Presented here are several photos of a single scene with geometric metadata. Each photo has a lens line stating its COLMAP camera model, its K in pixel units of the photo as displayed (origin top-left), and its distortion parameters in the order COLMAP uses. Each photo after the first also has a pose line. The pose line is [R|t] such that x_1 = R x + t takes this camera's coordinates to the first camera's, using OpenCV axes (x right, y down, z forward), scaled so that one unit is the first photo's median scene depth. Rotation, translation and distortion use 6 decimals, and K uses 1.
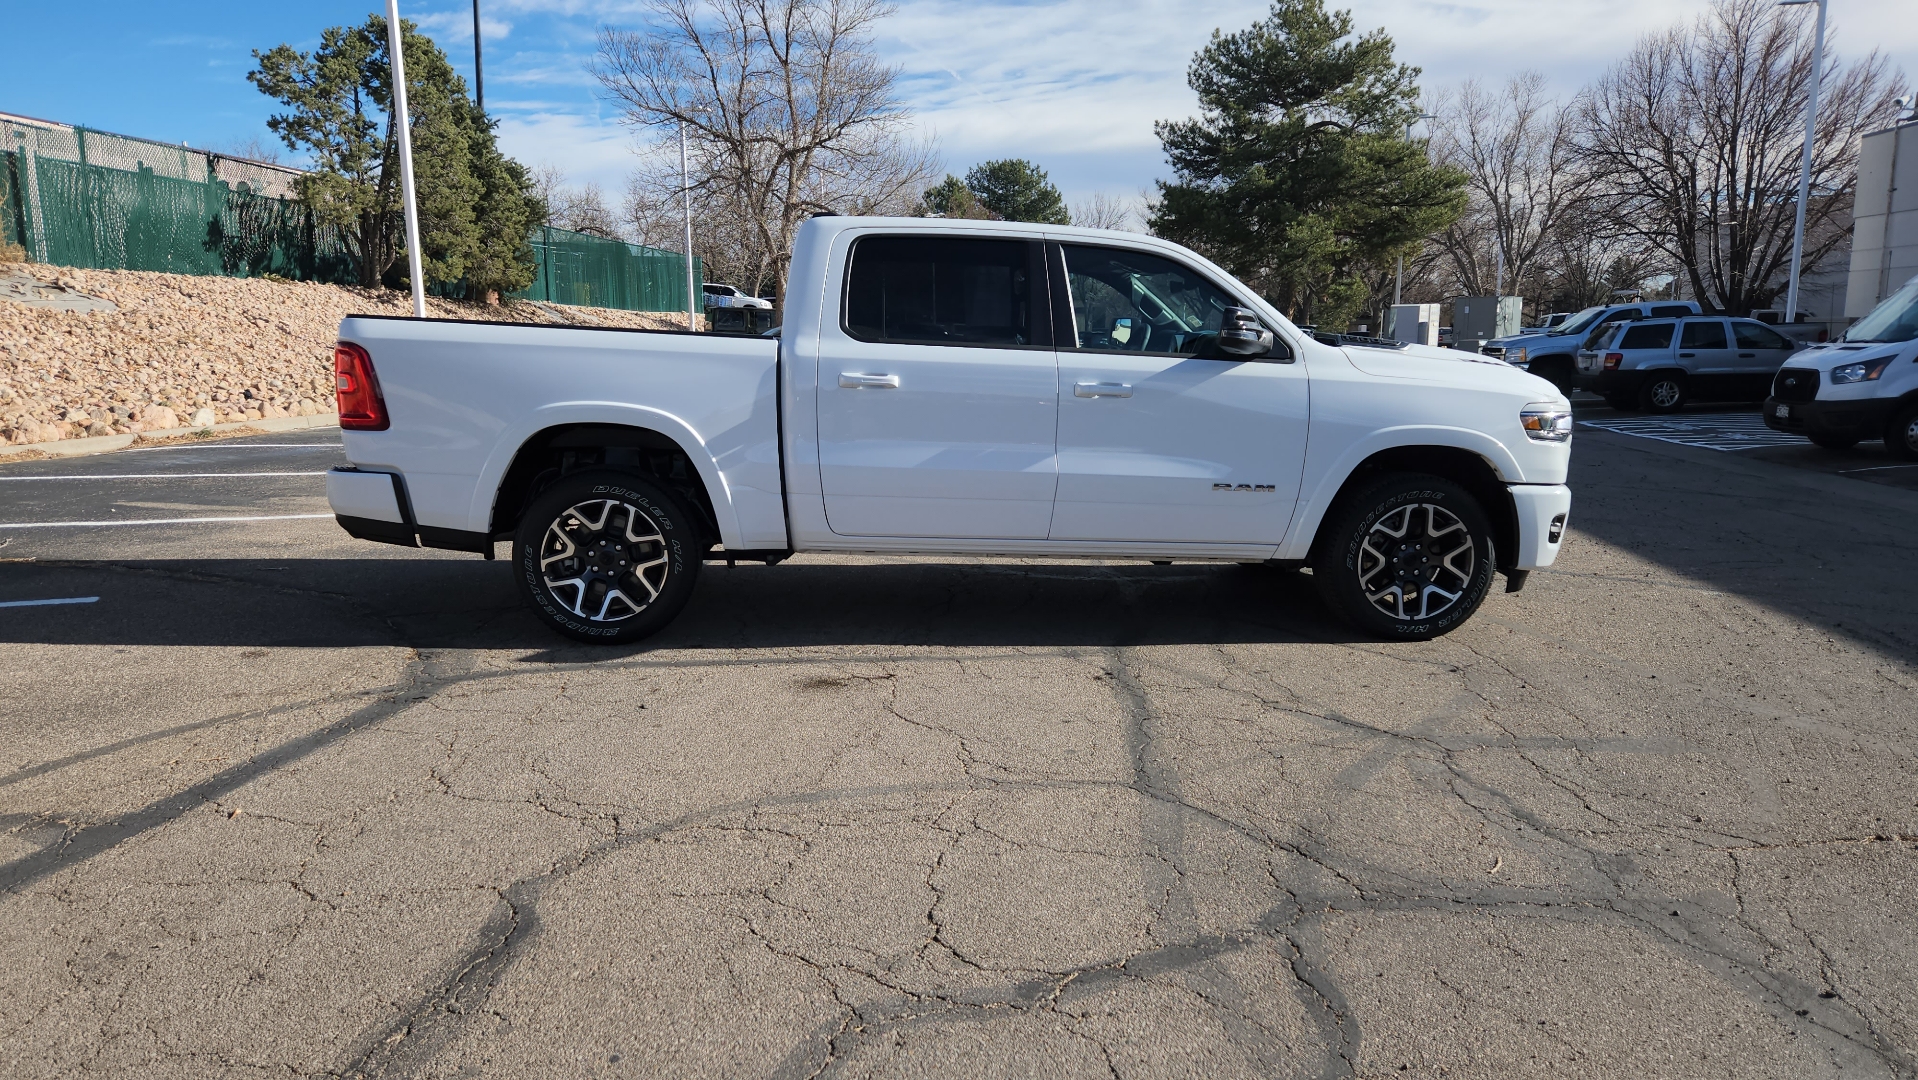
lens RADIAL K [[1296.4, 0, 945.0], [0, 1296.4, 550.9], [0, 0, 1]] dist [0.072684, -0.056969]
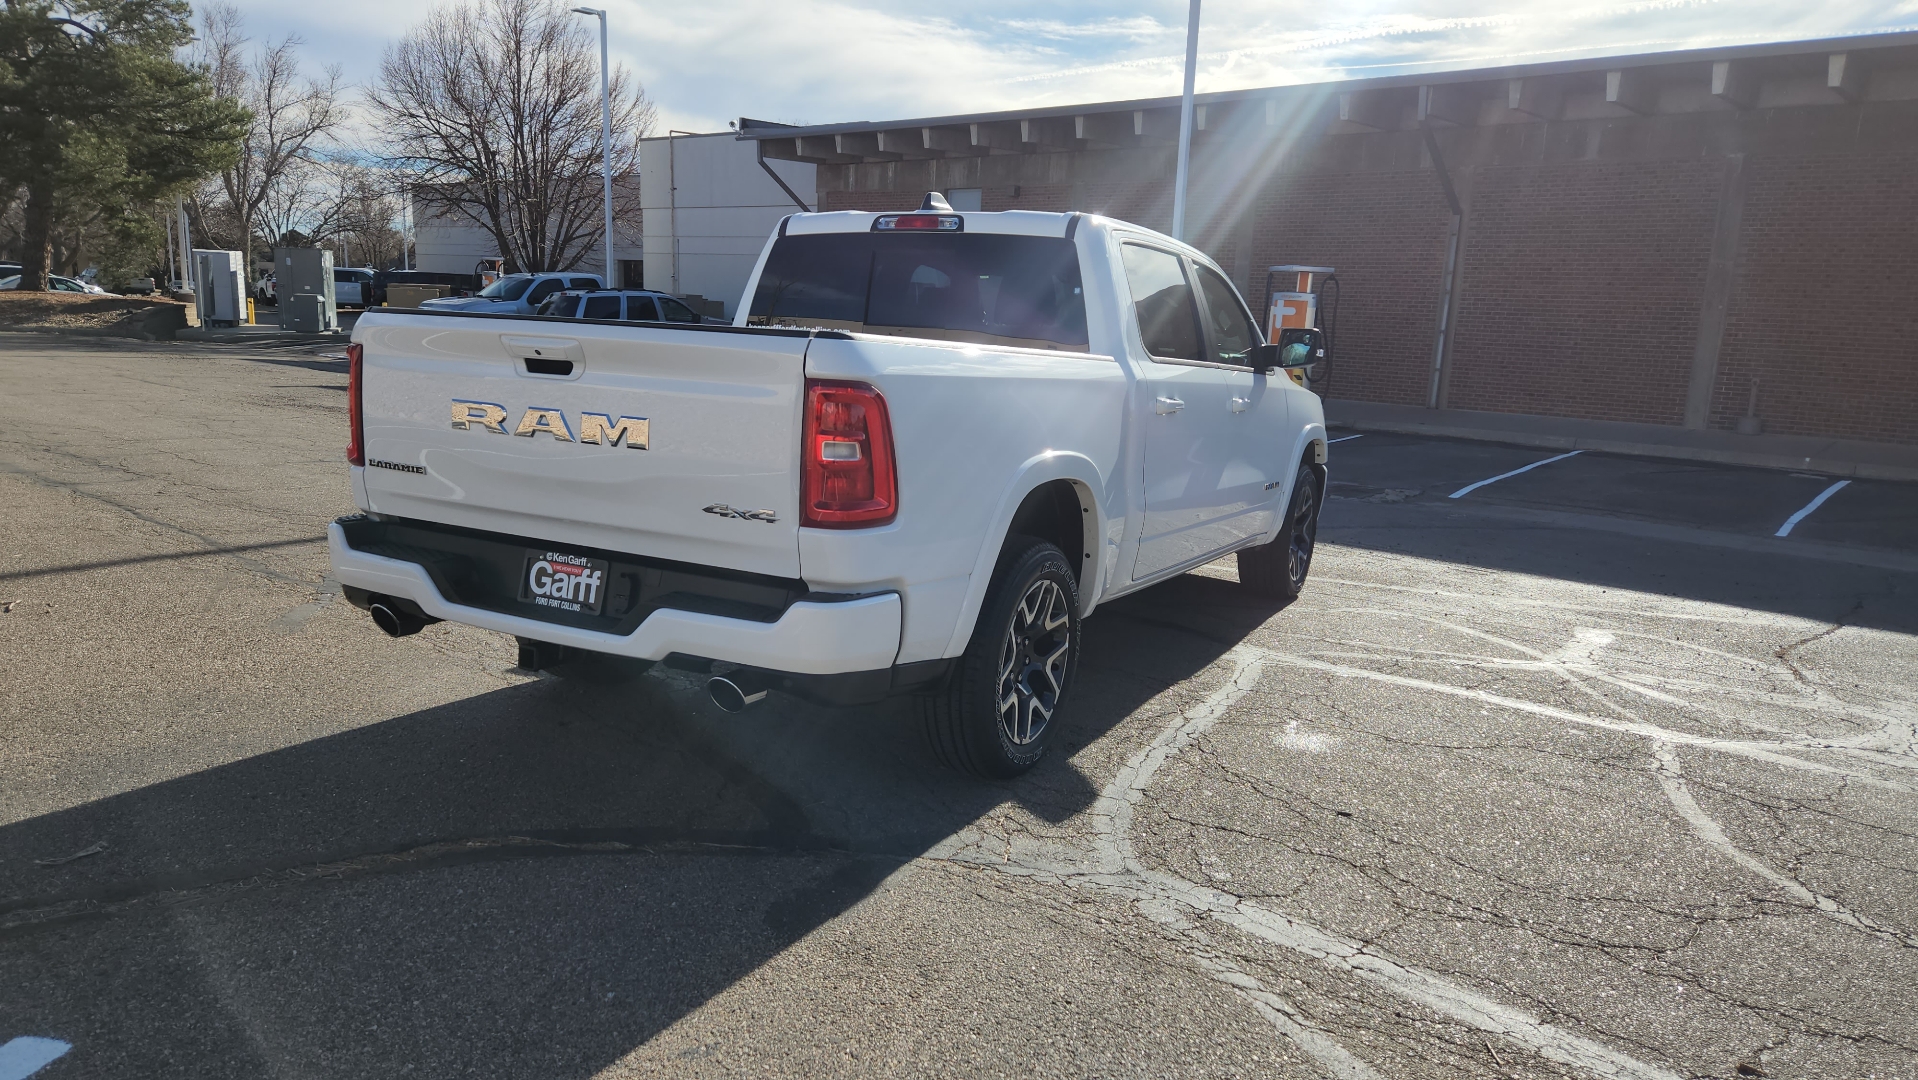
lens RADIAL K [[1296.4, 0, 957.8], [0, 1296.4, 523.6], [0, 0, 1]] dist [0.072684, -0.056969]
pose [[0.550687, -0.112824, 0.827052, -0.836554], [0.097089, 0.992756, 0.070783, -0.120308], [-0.829046, 0.041319, 0.557652, 0.581157]]
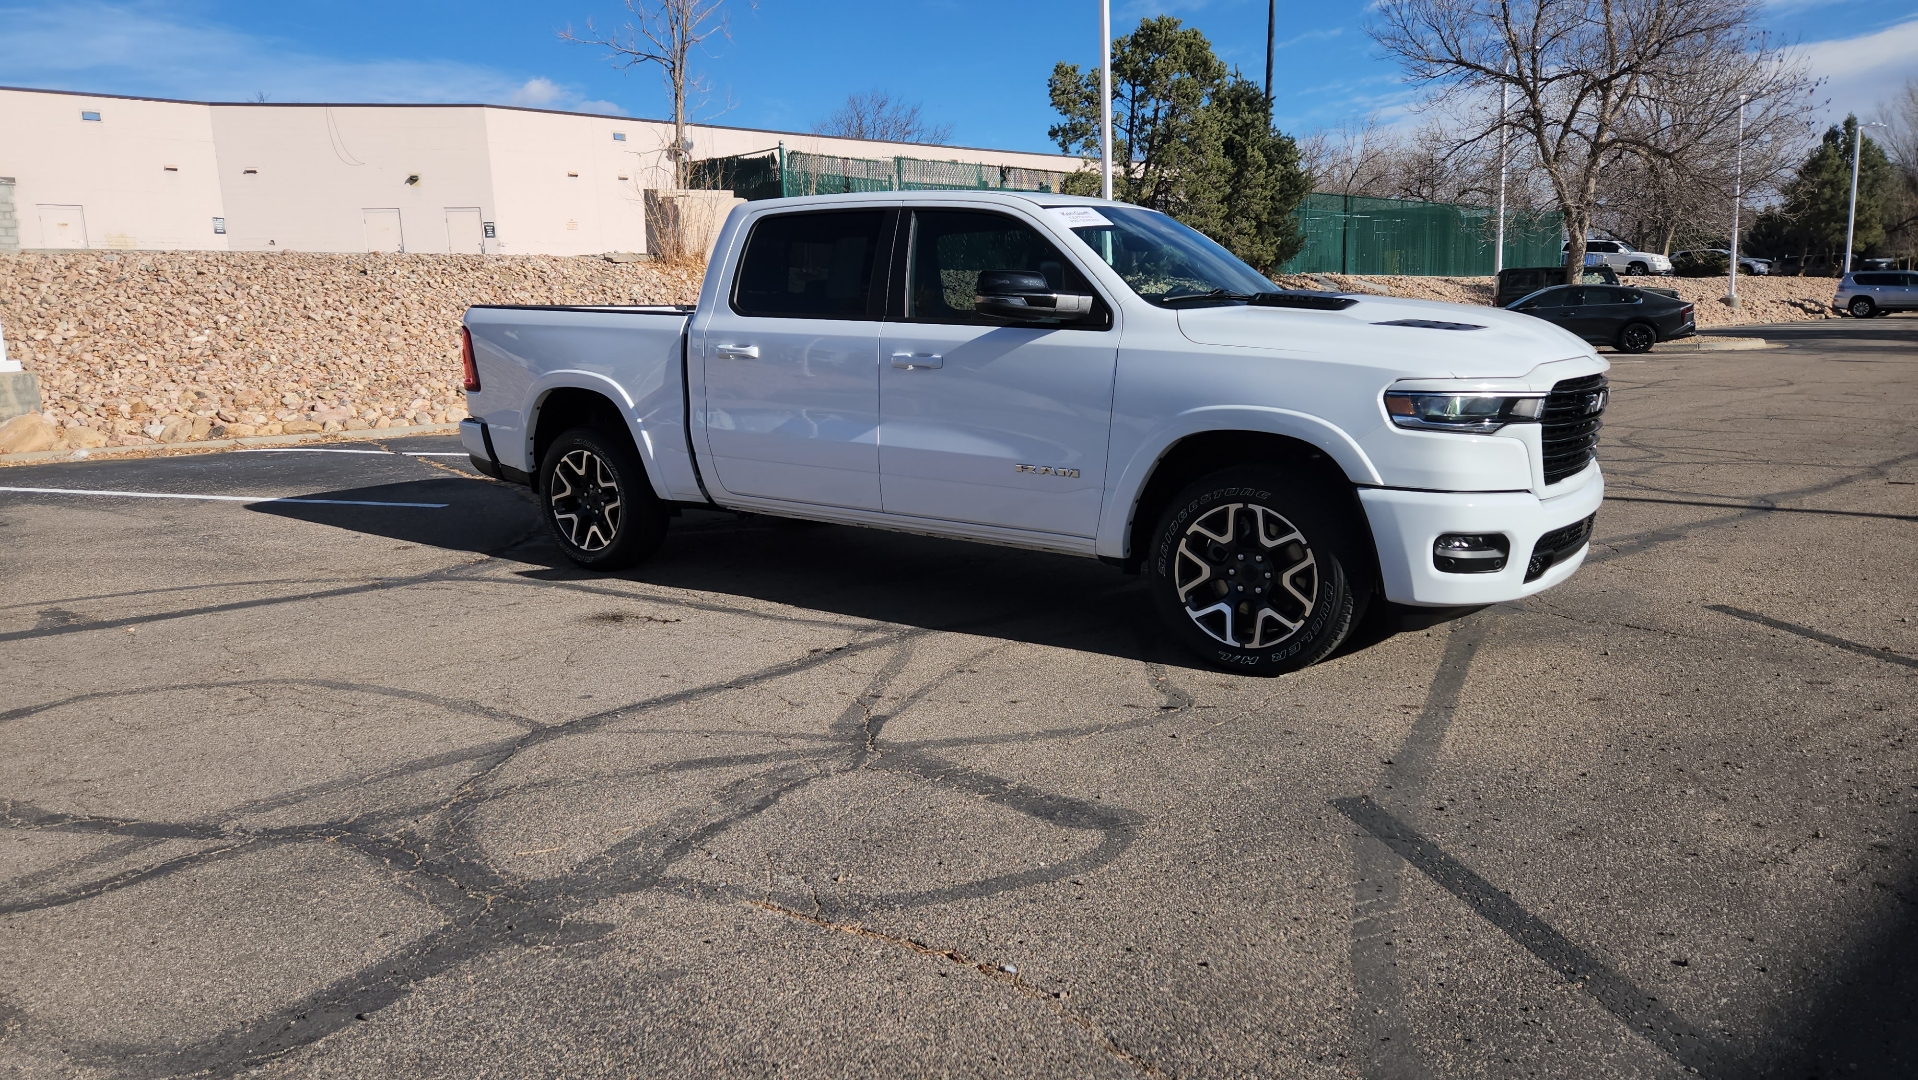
lens RADIAL K [[1296.4, 0, 923.2], [0, 1296.4, 545.5], [0, 0, 1]] dist [0.072684, -0.056969]
pose [[0.752300, 0.092130, -0.652348, 0.730724], [-0.081523, 0.995582, 0.046591, -0.031407], [0.653758, 0.018131, 0.756486, 0.265746]]
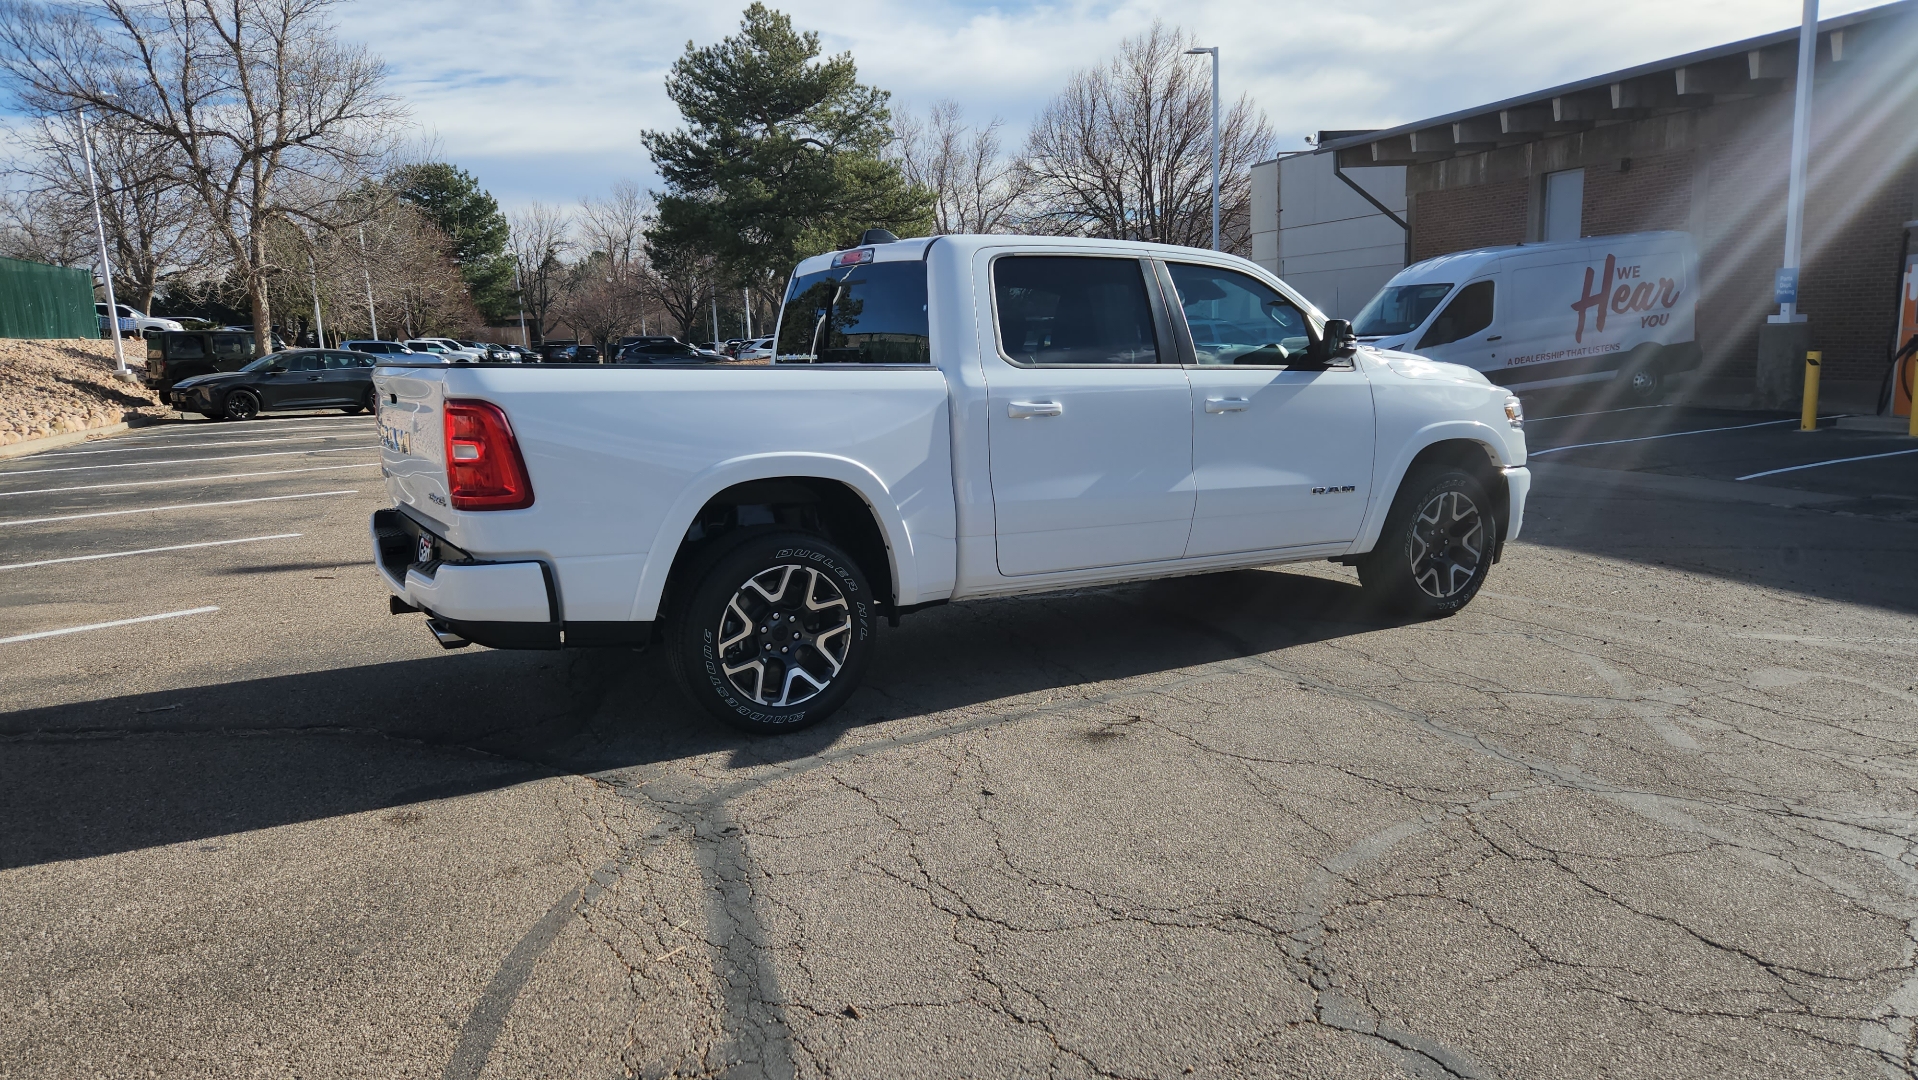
lens RADIAL K [[1296.4, 0, 940.0], [0, 1296.4, 549.0], [0, 0, 1]] dist [0.072684, -0.056969]
pose [[0.906411, -0.100289, 0.410318, -0.483268], [0.103976, 0.994490, 0.013383, -0.047364], [-0.409400, 0.030533, 0.911844, 0.164979]]
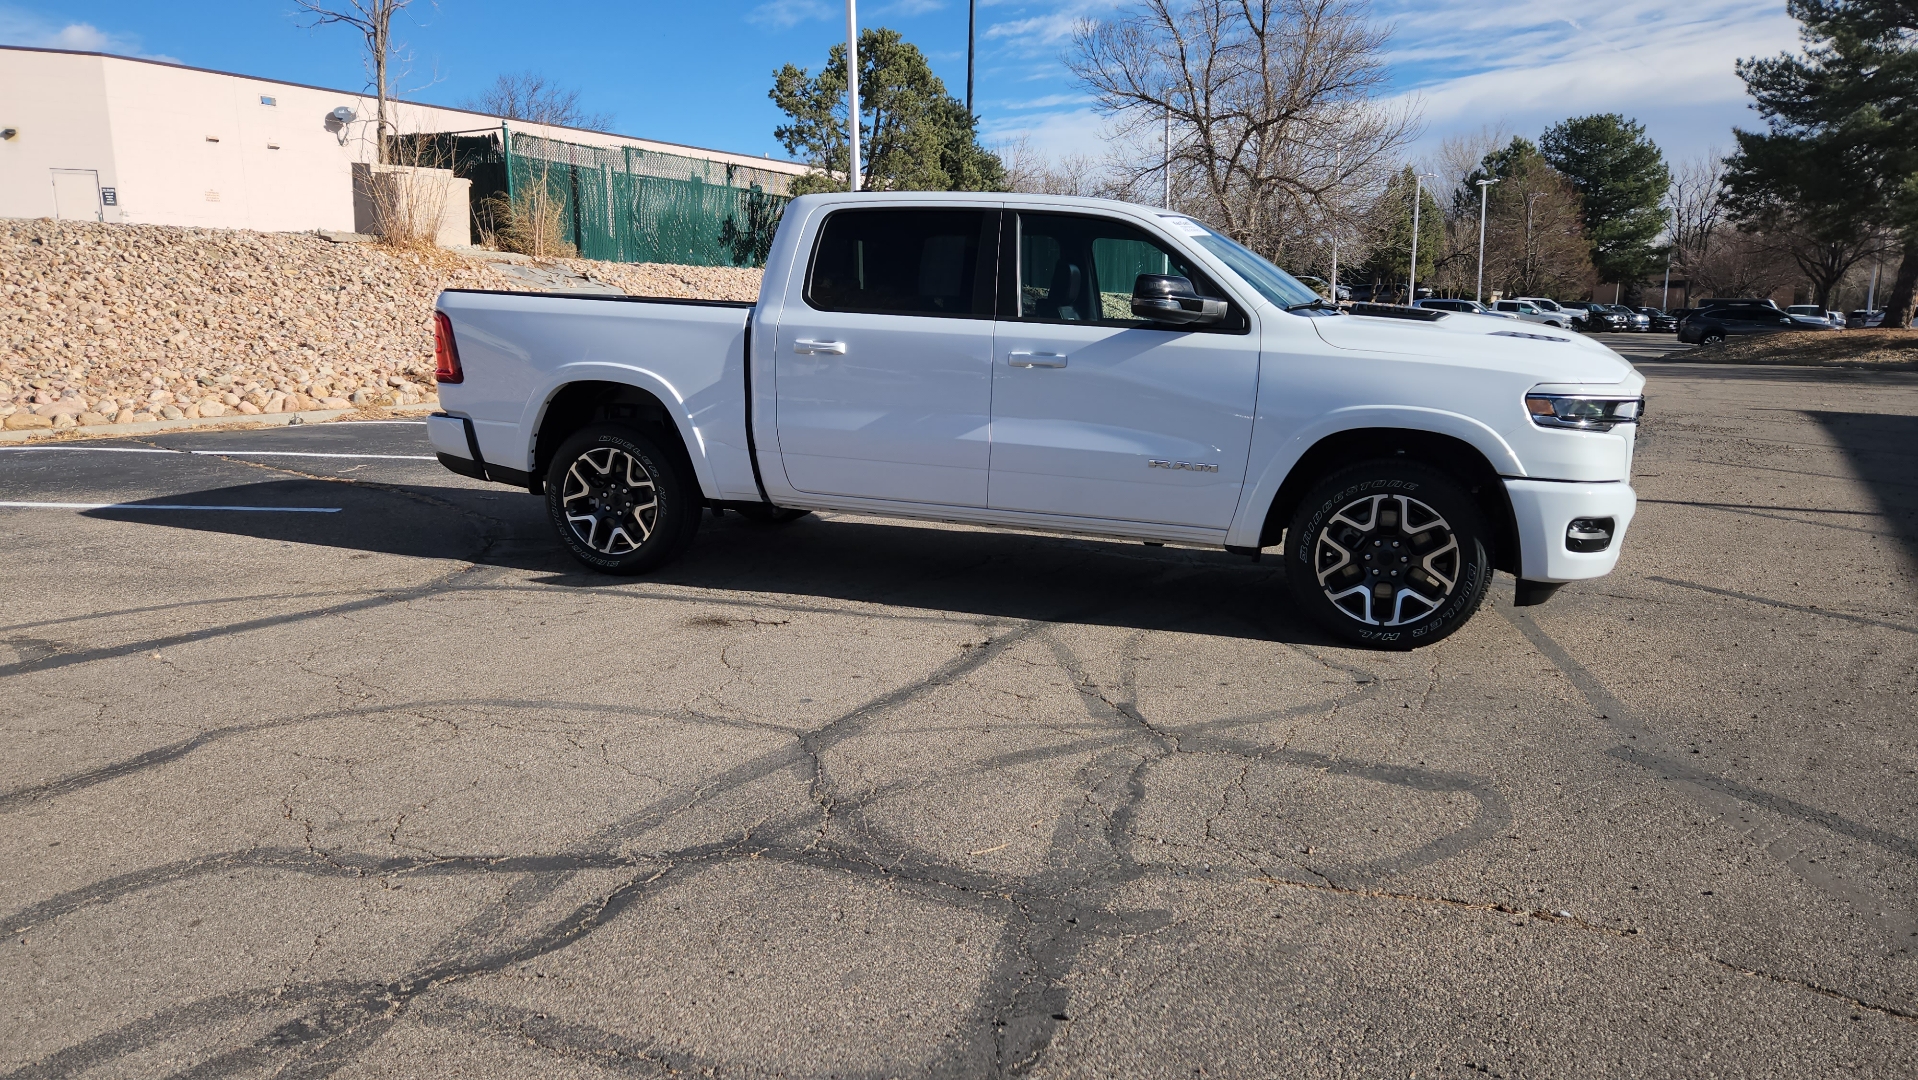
lens RADIAL K [[1296.4, 0, 927.7], [0, 1296.4, 537.2], [0, 0, 1]] dist [0.072684, -0.056969]
pose [[0.906497, 0.071563, -0.416104, 0.445326], [-0.070346, 0.997355, 0.018278, -0.001548], [0.416312, 0.012702, 0.909133, 0.067048]]
